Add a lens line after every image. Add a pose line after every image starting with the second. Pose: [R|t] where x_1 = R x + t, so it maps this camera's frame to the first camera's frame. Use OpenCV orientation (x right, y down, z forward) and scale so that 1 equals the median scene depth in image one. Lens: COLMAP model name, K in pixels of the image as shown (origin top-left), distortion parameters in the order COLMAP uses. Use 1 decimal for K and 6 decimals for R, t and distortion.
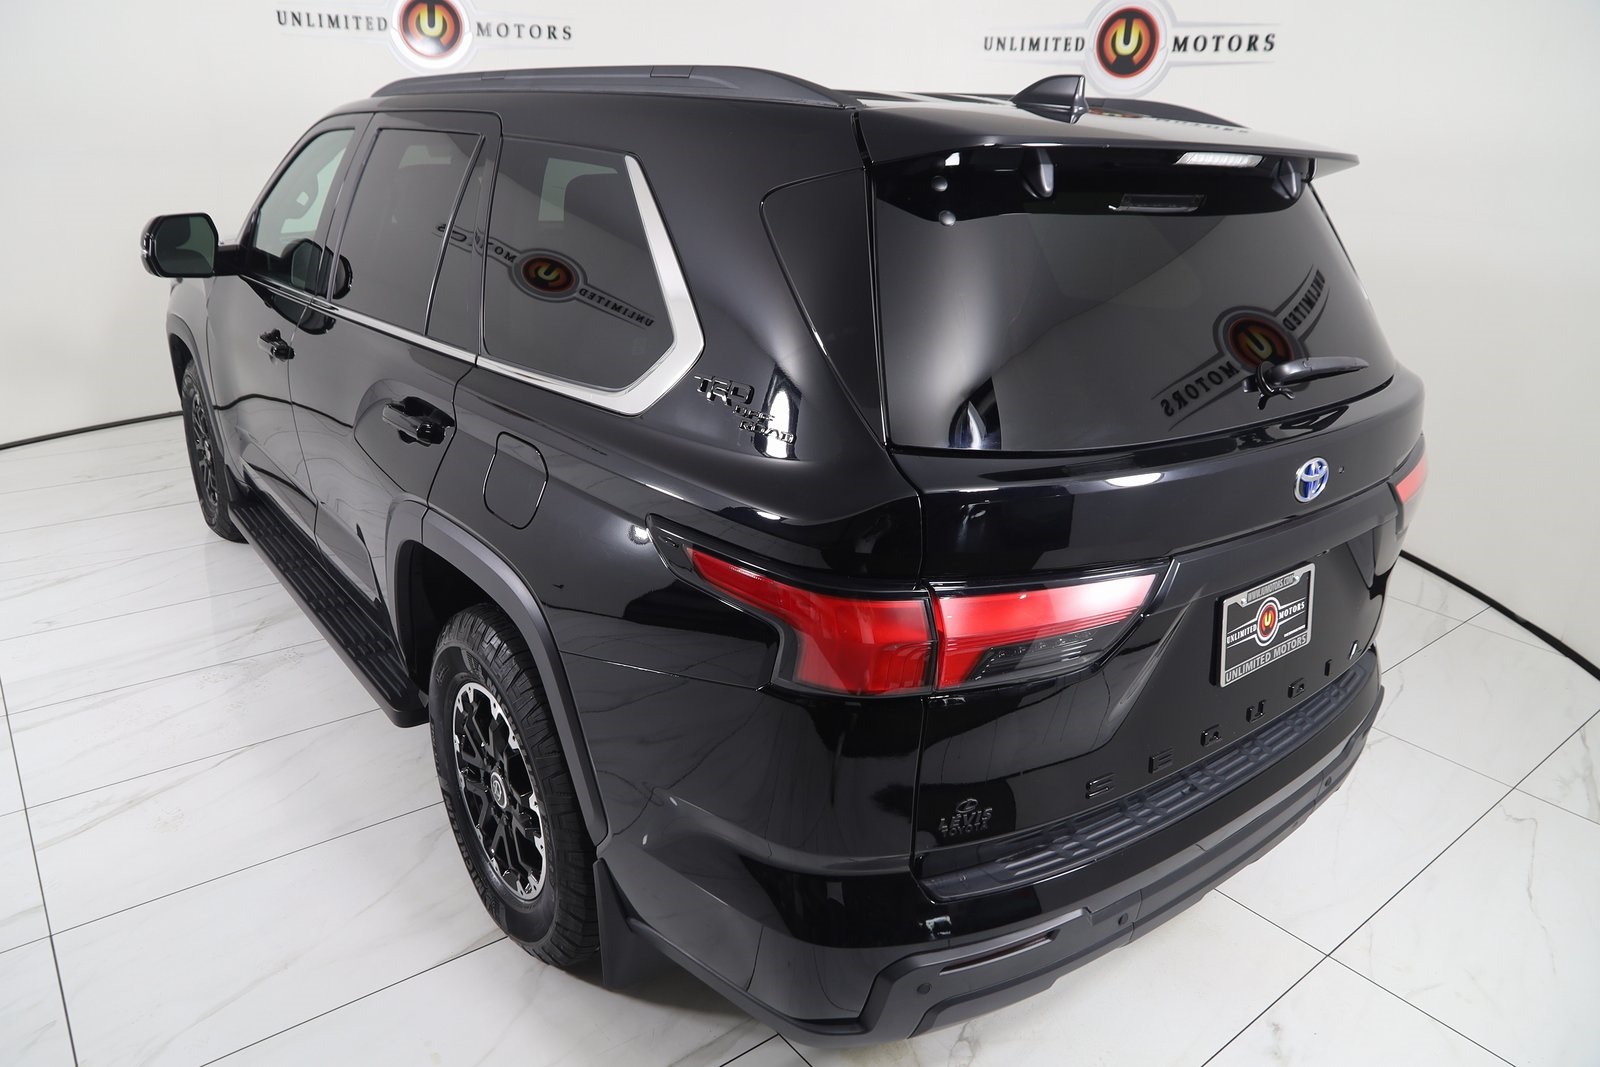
lens RADIAL K [[1100.8, 0, 800.0], [0, 1100.8, 533.5], [0, 0, 1]] dist [-0.103919, 0.067935]
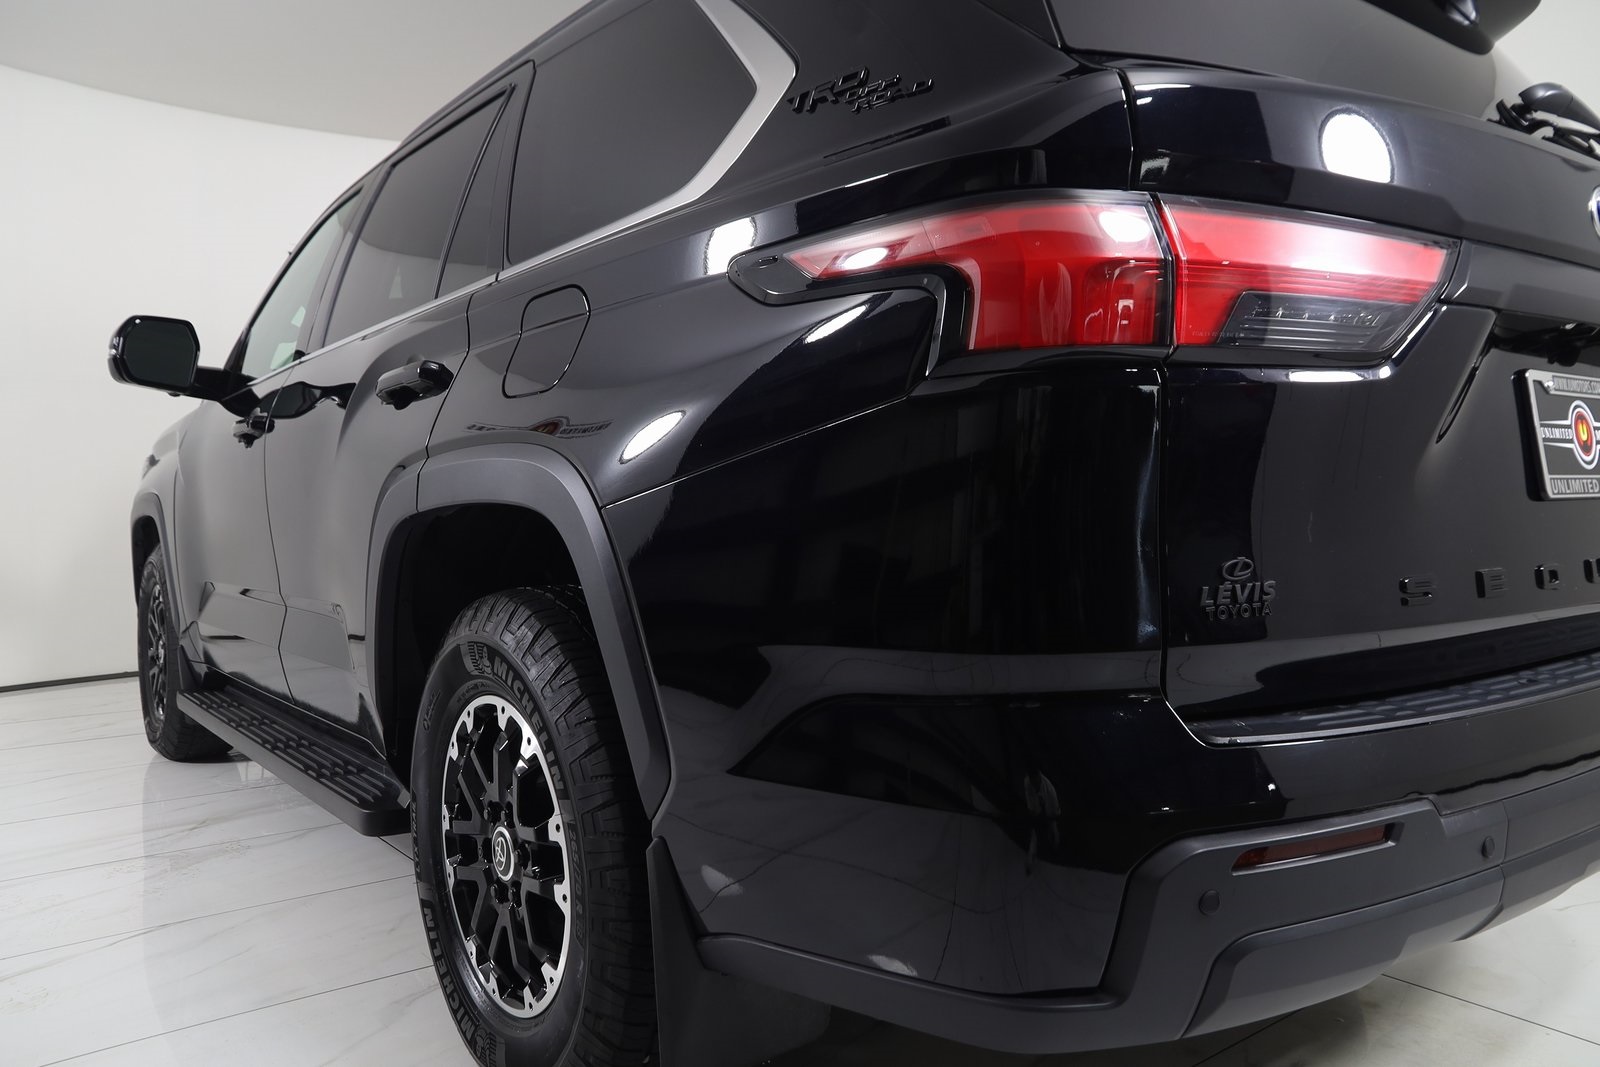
lens RADIAL K [[1187.4, 0, 800.0], [0, 1187.4, 533.5], [0, 0, 1]] dist [-0.070775, 0.077472]
pose [[0.998685, -0.049566, -0.013094, -0.071276], [0.042687, 0.945419, -0.323050, 0.327294], [0.028391, 0.322066, 0.946291, 0.238765]]
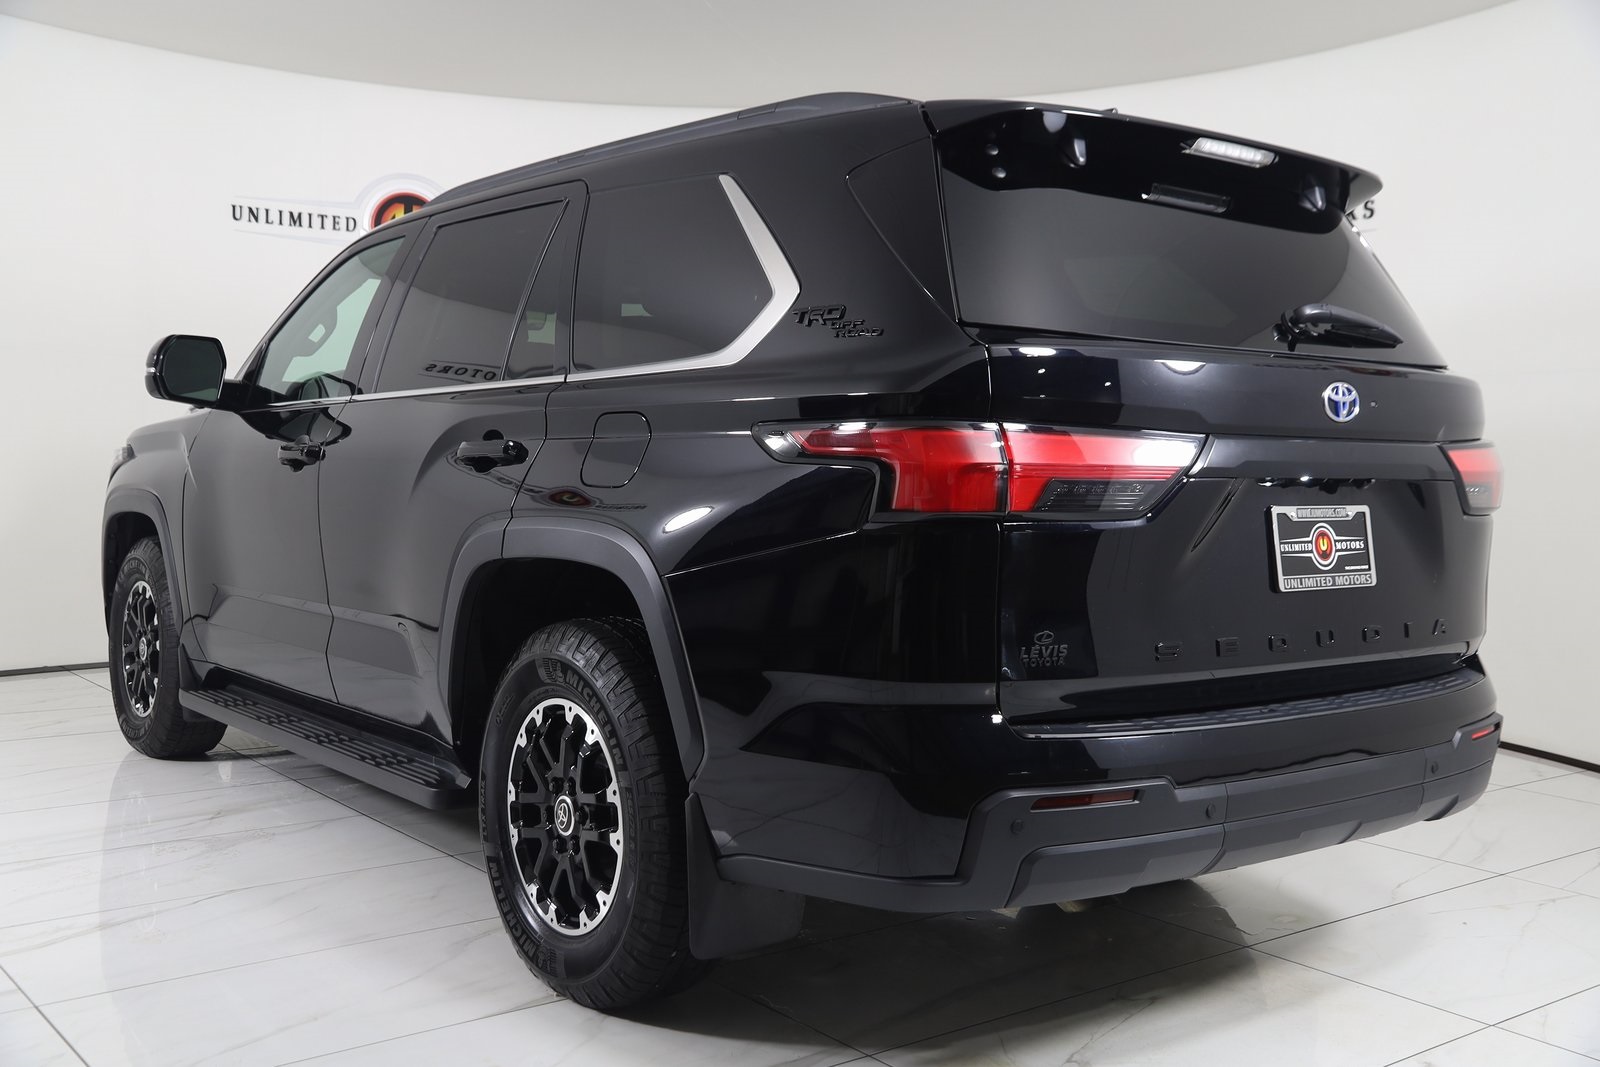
lens RADIAL K [[1579.7, 0, 800.0], [0, 1579.7, 533.5], [0, 0, 1]] dist [0.002284, 0.152644]
pose [[0.999833, -0.017129, -0.006298, -0.063964], [0.014412, 0.952762, -0.303375, 0.469960], [0.011197, 0.303234, 0.952850, -0.434220]]
